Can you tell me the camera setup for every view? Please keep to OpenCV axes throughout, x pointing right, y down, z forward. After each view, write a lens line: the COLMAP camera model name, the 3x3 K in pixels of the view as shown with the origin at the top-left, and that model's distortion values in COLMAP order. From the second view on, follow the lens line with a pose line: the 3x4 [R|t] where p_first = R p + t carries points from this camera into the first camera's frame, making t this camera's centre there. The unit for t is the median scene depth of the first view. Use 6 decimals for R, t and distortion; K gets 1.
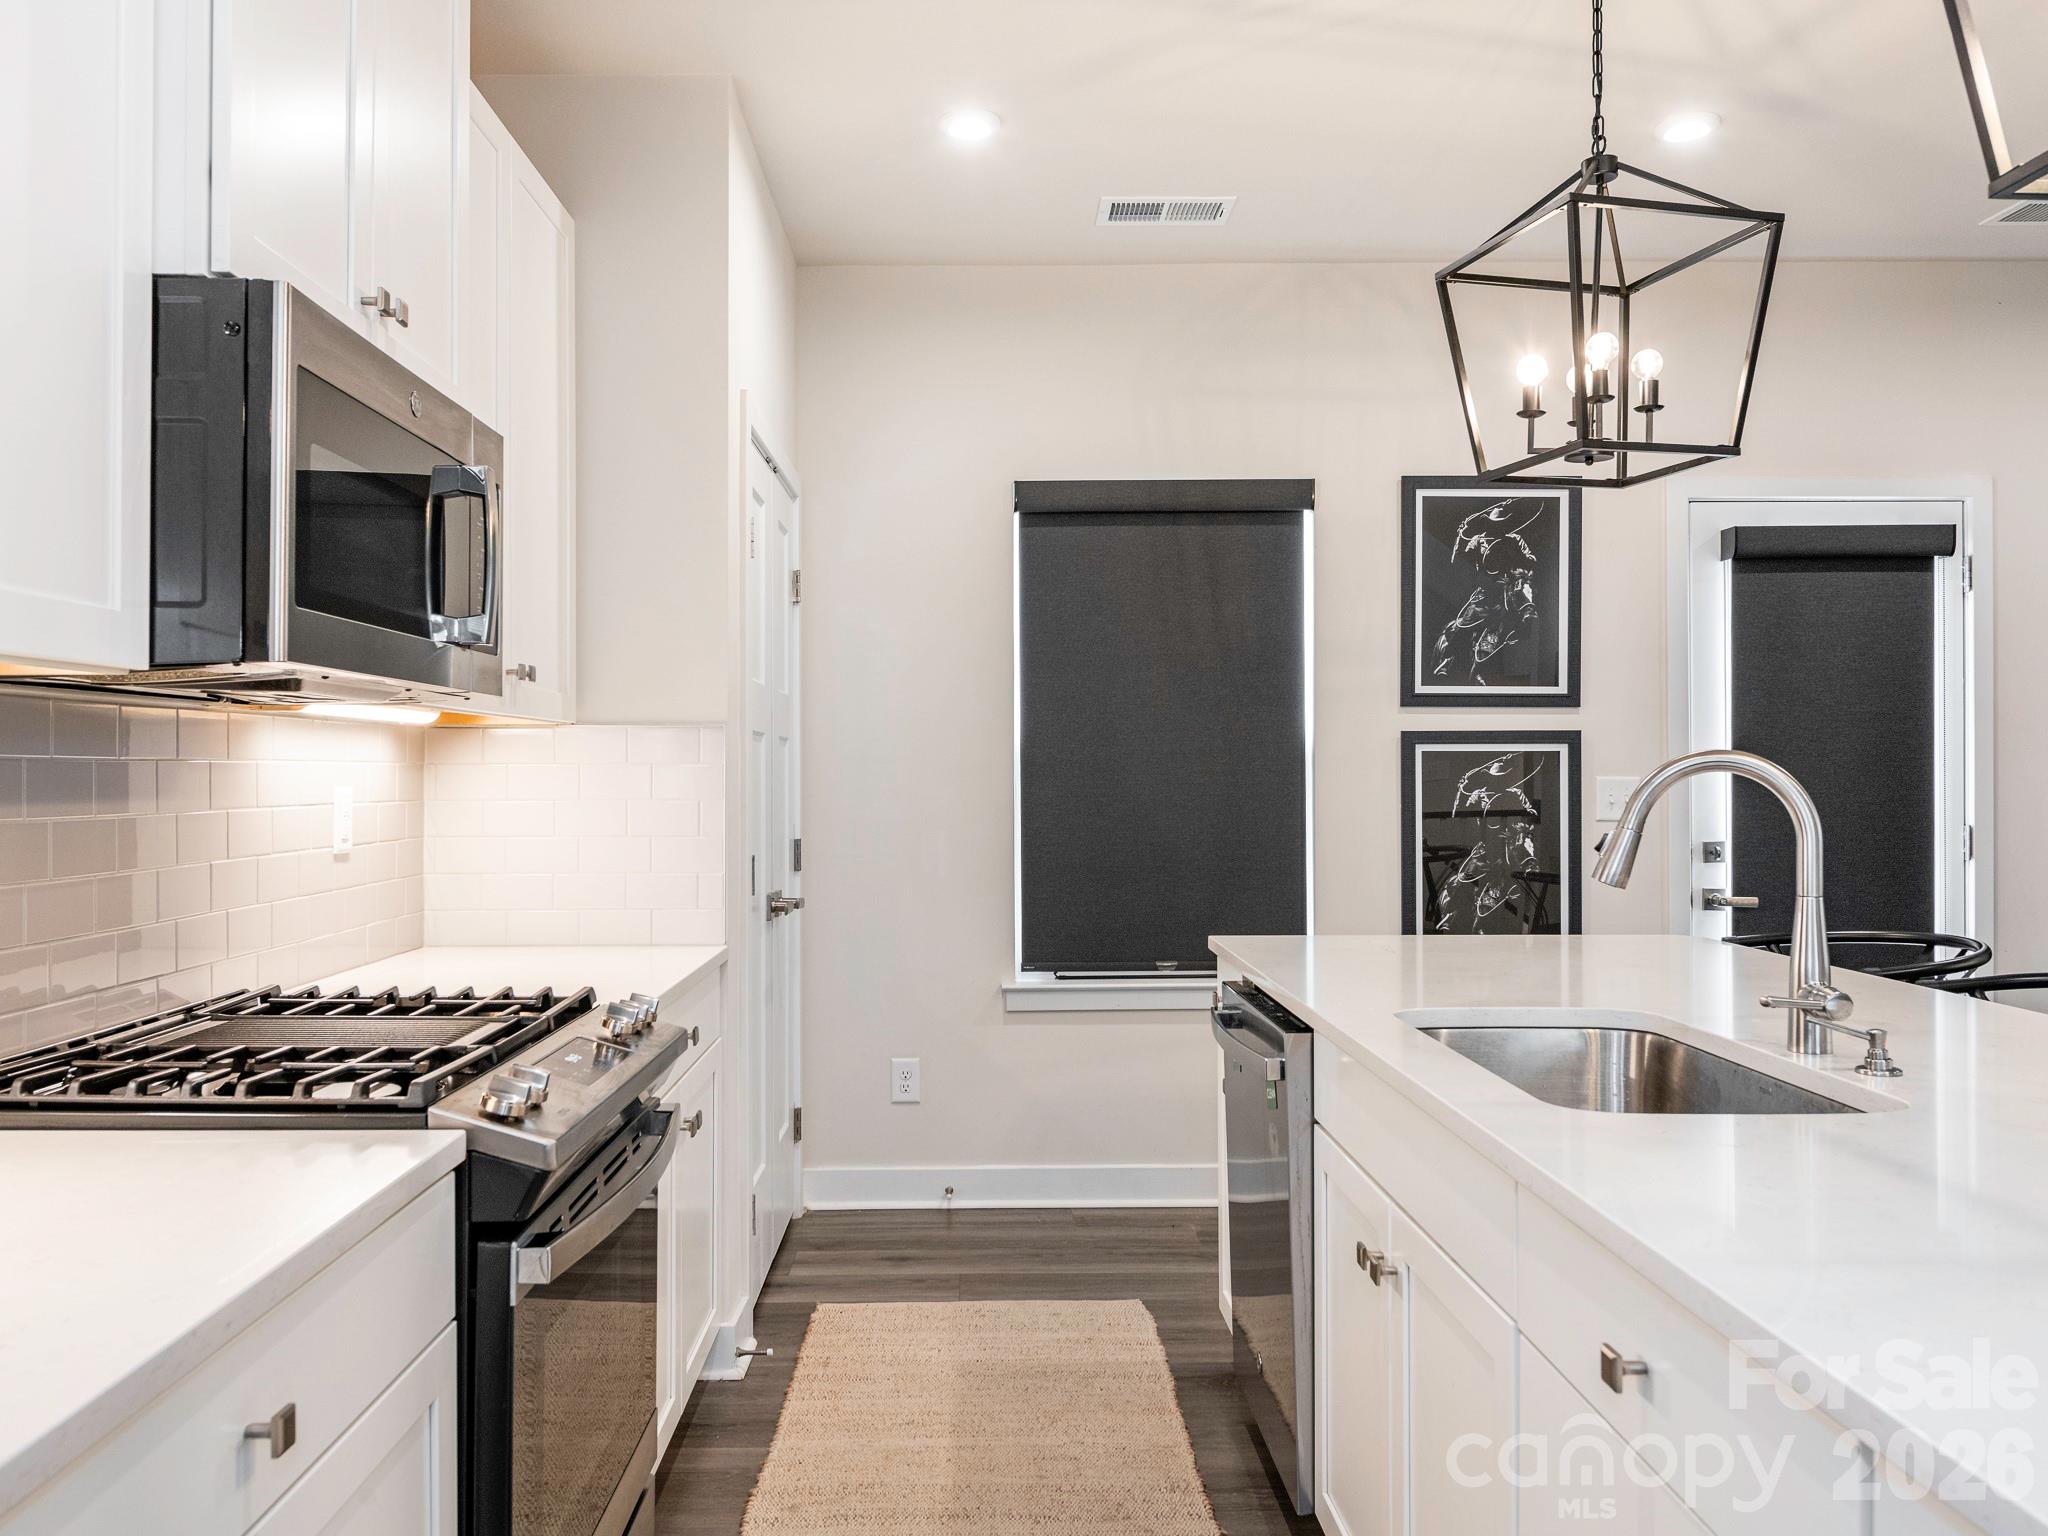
lens RADIAL K [[1574.9, 0, 995.1], [0, 1574.9, 768.6], [0, 0, 1]] dist [0.007482, -0.021195]
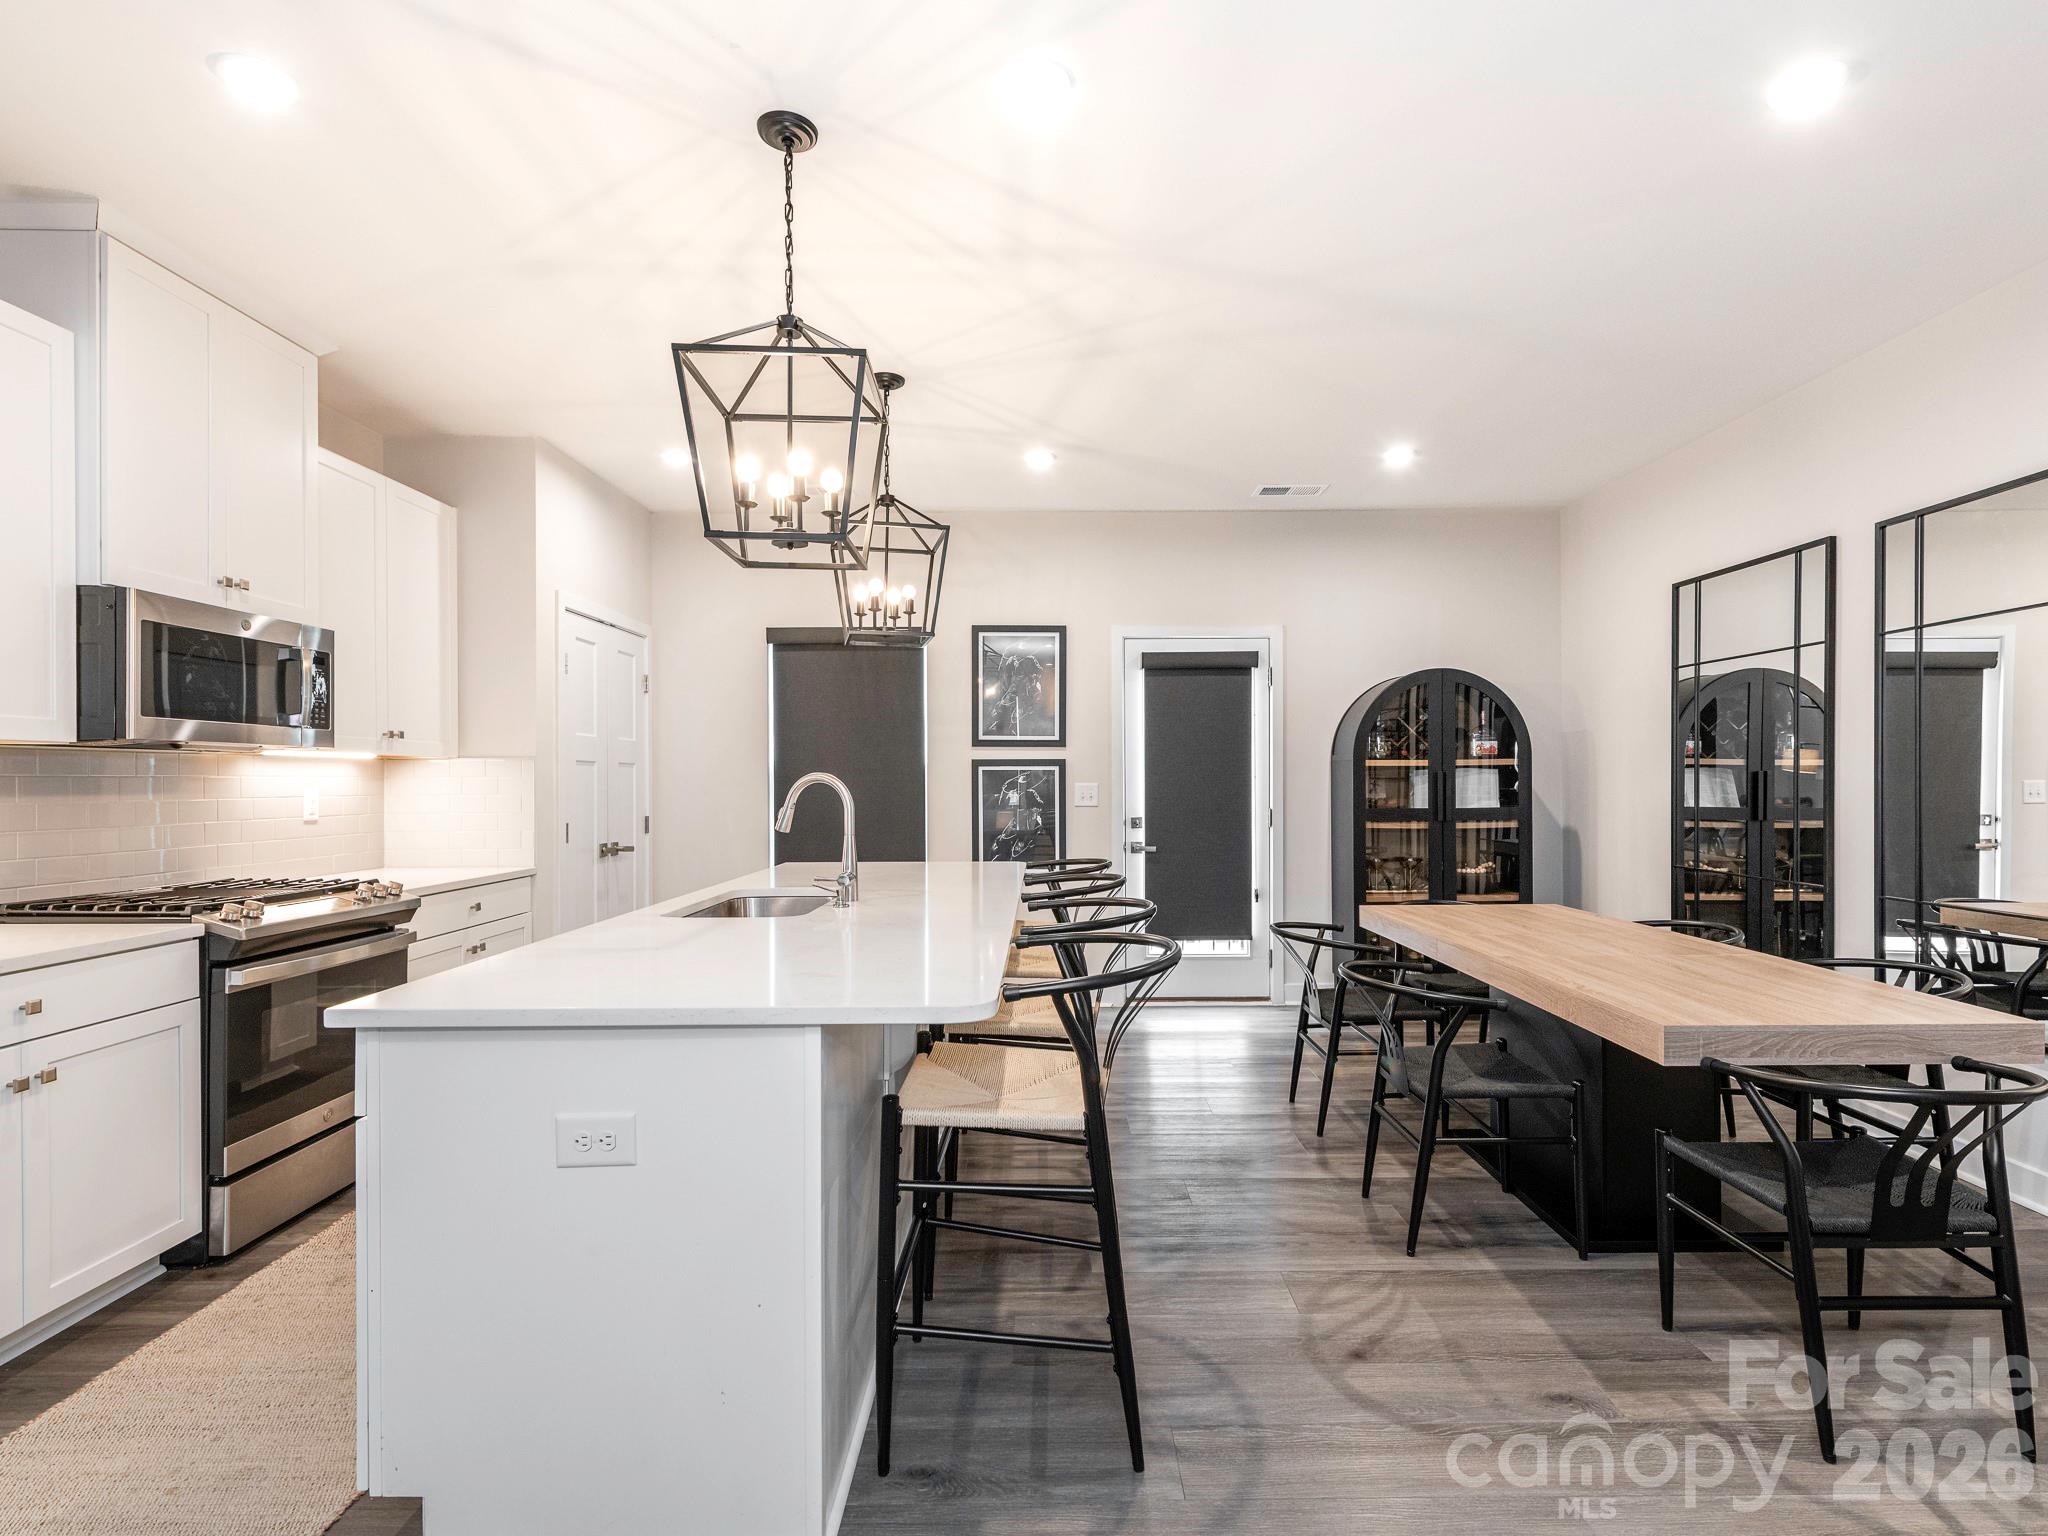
lens RADIAL K [[1013.8, 0, 1060.7], [0, 1013.8, 789.5], [0, 0, 1]] dist [0.013457, -0.006328]
pose [[0.999977, 0.000332, 0.006756, 0.362943], [-0.000416, 0.999923, 0.012364, -0.002713], [-0.006751, -0.012366, 0.999901, -0.228543]]
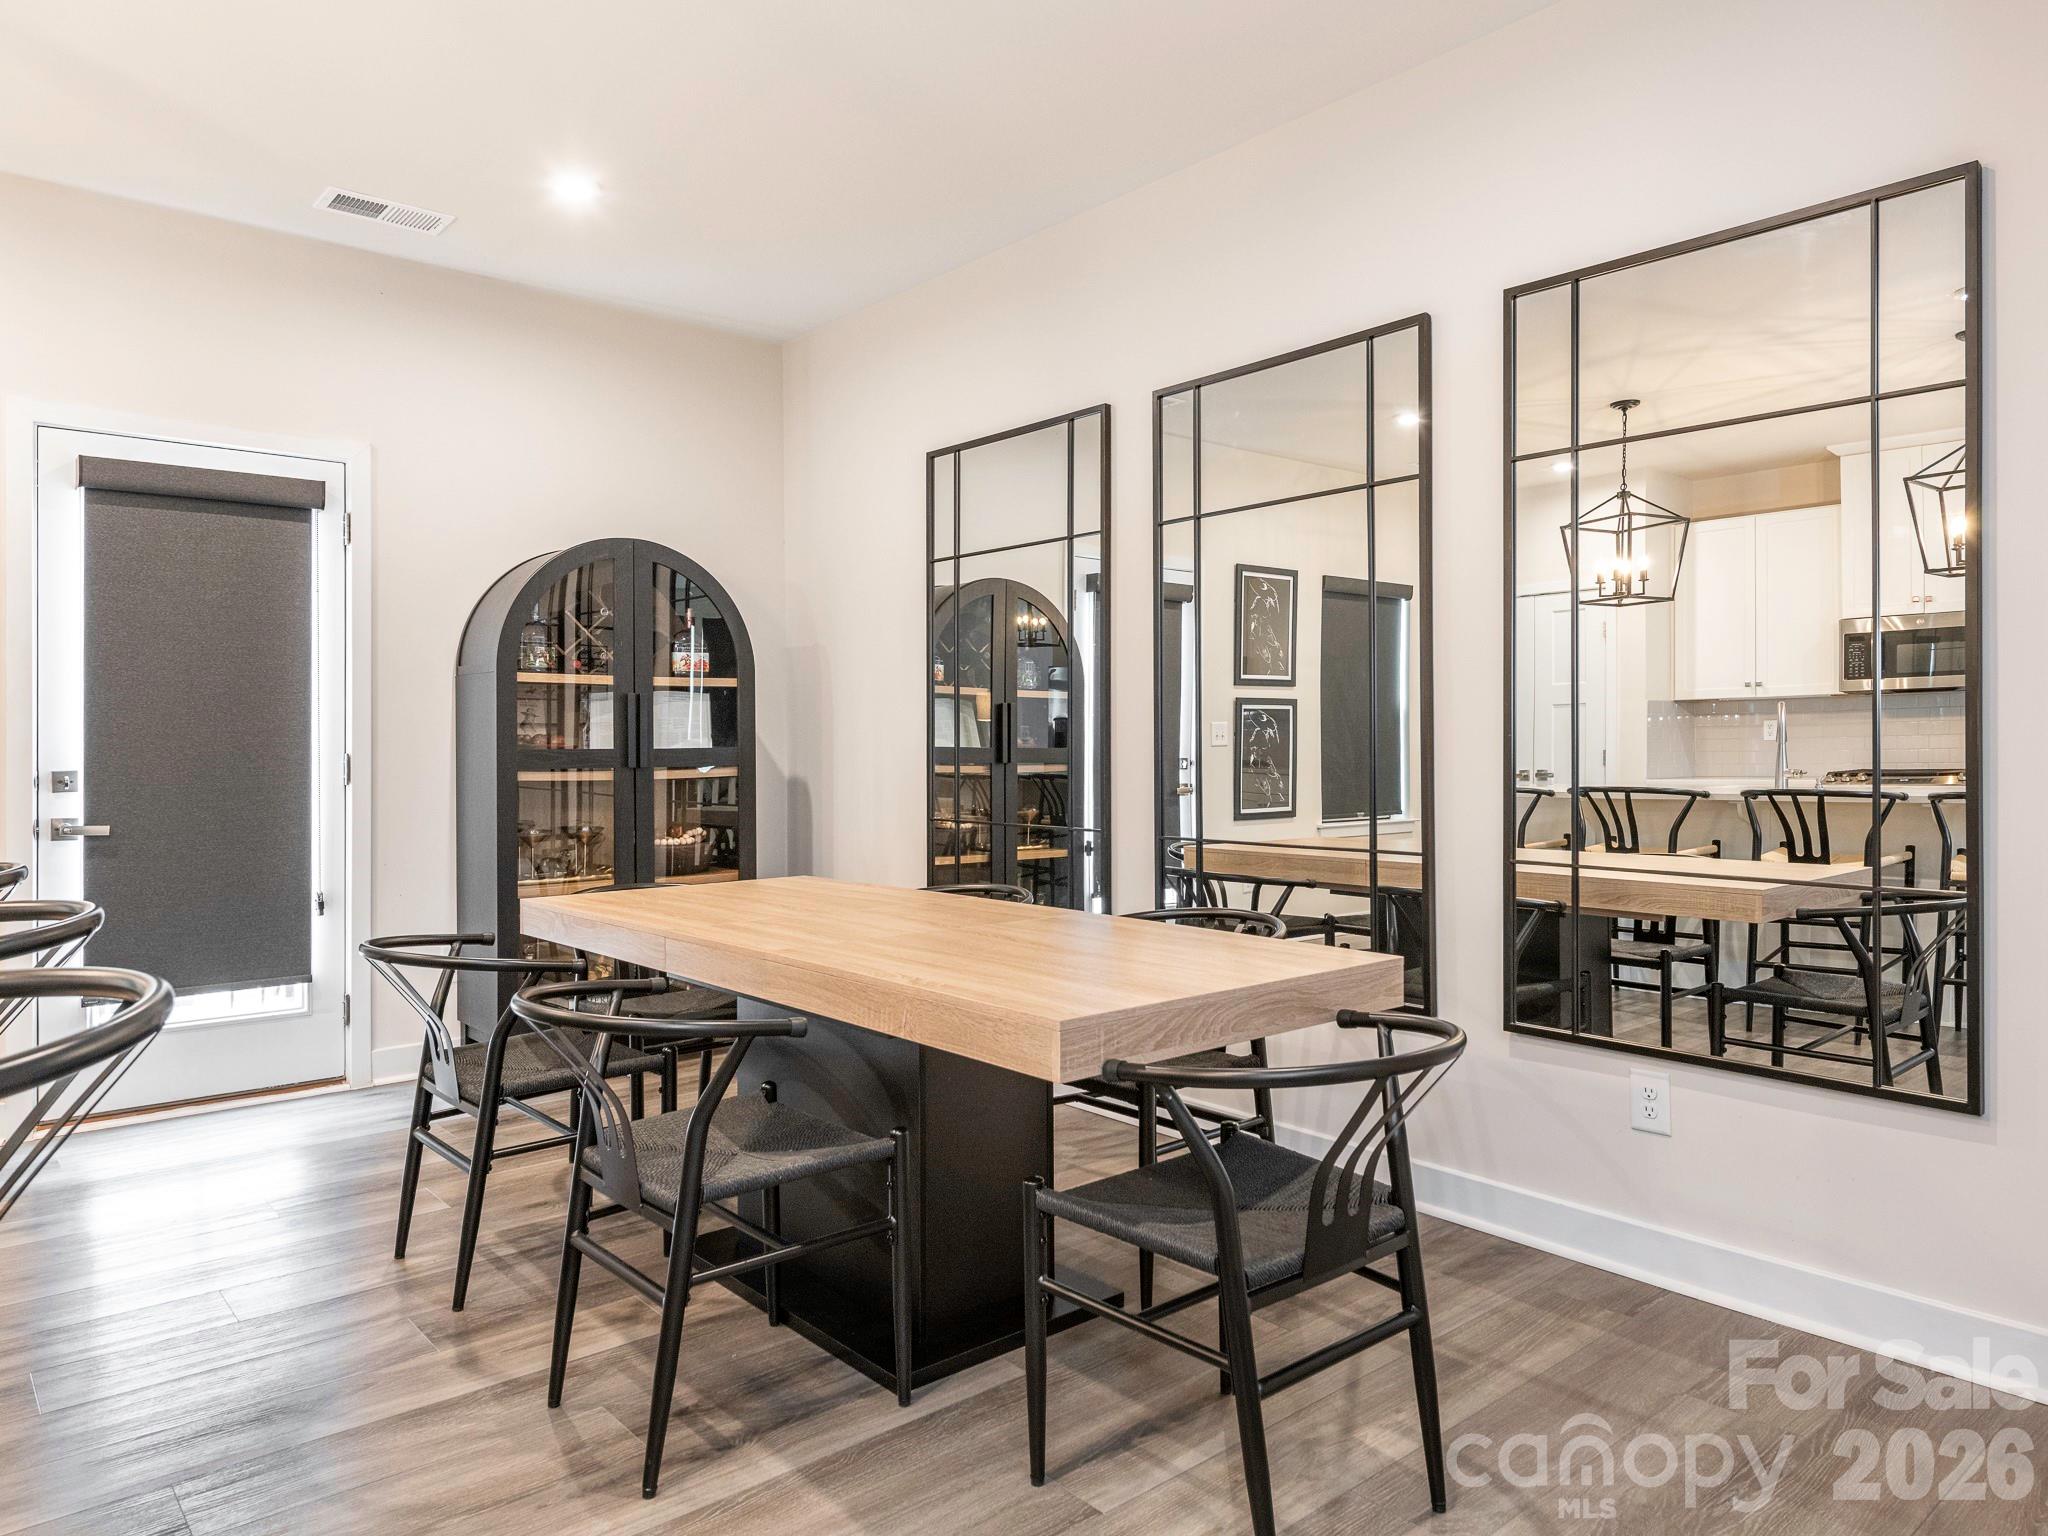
lens RADIAL K [[1332.2, 0, 1055.7], [0, 1332.2, 735.8], [0, 0, 1]] dist [0.006622, -0.007651]
pose [[0.756769, 0.004664, 0.653666, 0.386565], [0.001862, 0.999955, -0.009291, 0.033711], [-0.653680, 0.008248, 0.756726, -0.046043]]
